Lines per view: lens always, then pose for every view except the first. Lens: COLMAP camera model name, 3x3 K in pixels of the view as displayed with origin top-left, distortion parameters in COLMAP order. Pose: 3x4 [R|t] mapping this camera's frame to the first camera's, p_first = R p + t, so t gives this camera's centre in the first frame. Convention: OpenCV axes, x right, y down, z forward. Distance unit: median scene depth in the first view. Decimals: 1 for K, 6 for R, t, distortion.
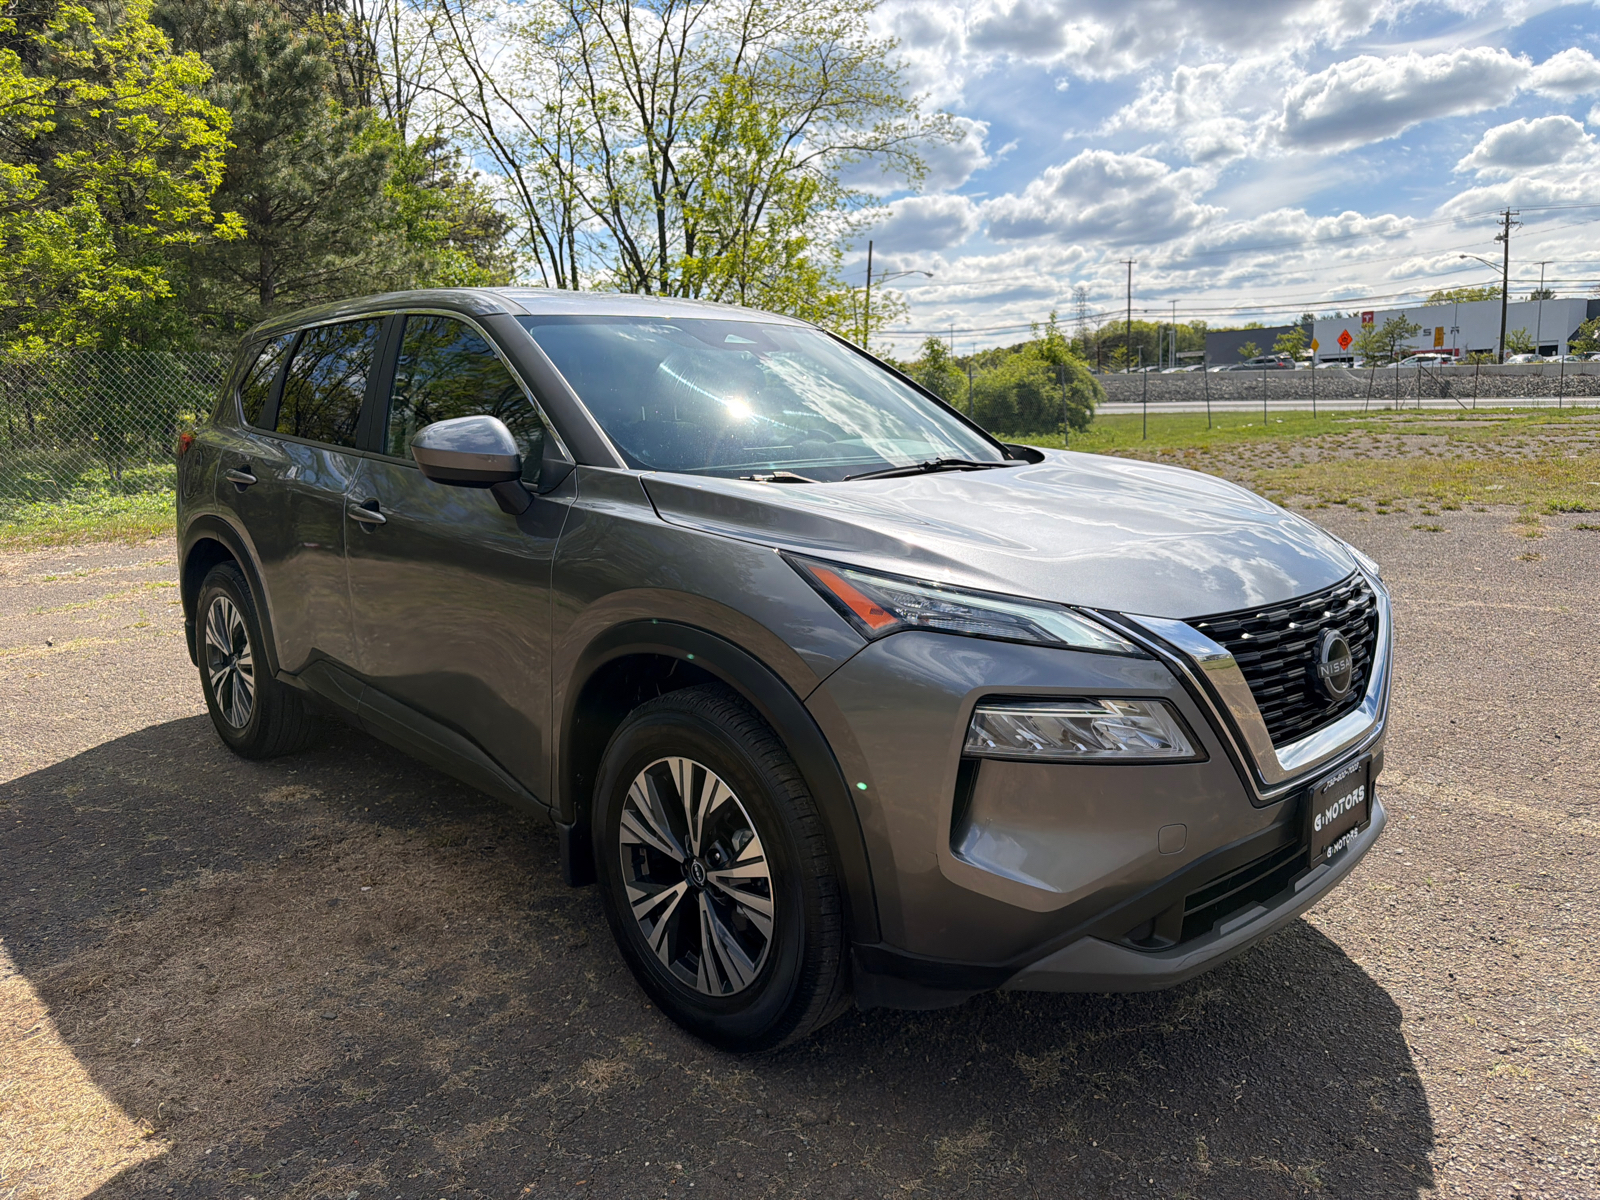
lens RADIAL K [[1210.6, 0, 800.0], [0, 1210.6, 600.0], [0, 0, 1]] dist [0.050102, -0.086463]
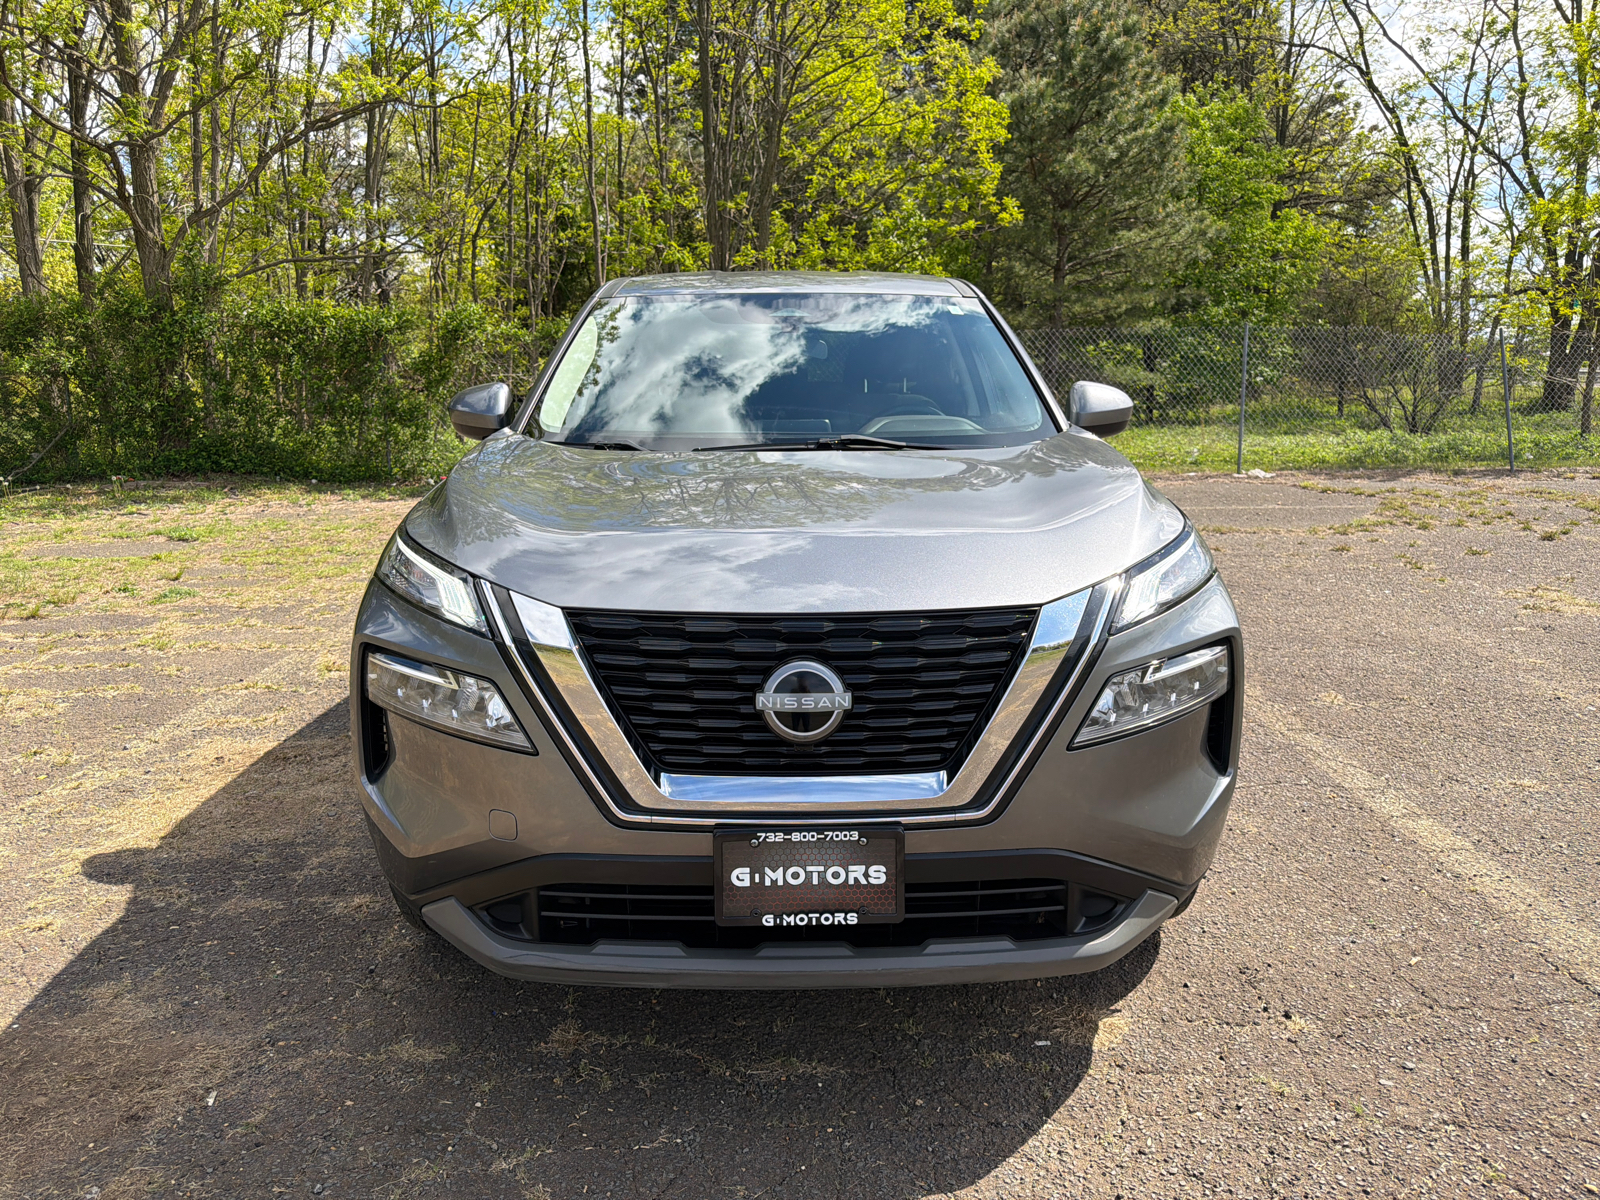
lens RADIAL K [[1221.8, 0, 801.5], [0, 1221.8, 593.2], [0, 0, 1]] dist [0.082308, -0.169870]
pose [[0.696776, 0.133230, -0.704807, 0.143412], [-0.122051, 0.990291, 0.066535, -0.010659], [0.706829, 0.039662, 0.706272, 0.057730]]
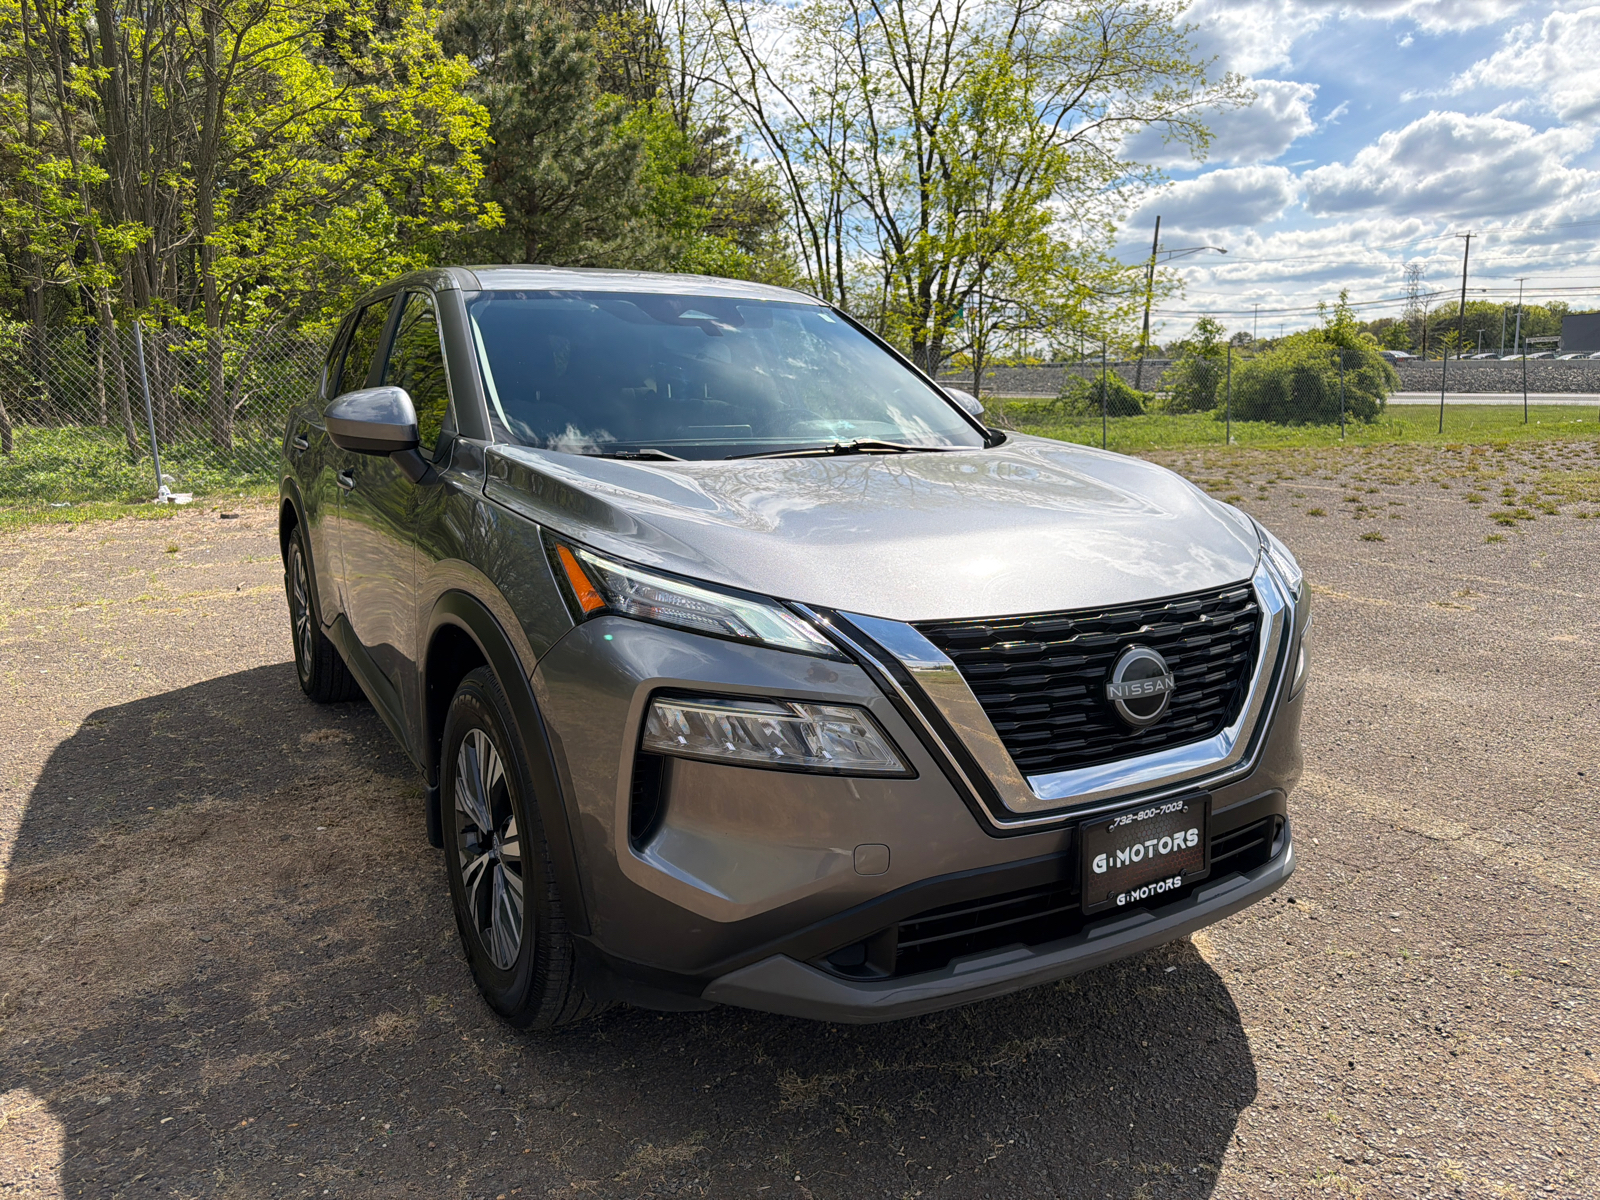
lens RADIAL K [[1213.1, 0, 803.1], [0, 1213.1, 609.9], [0, 0, 1]] dist [0.000697, -0.009082]
pose [[0.965078, 0.060944, -0.254777, 0.059877], [-0.055478, 0.998051, 0.028589, -0.001895], [0.256023, -0.013456, 0.966577, 0.014466]]
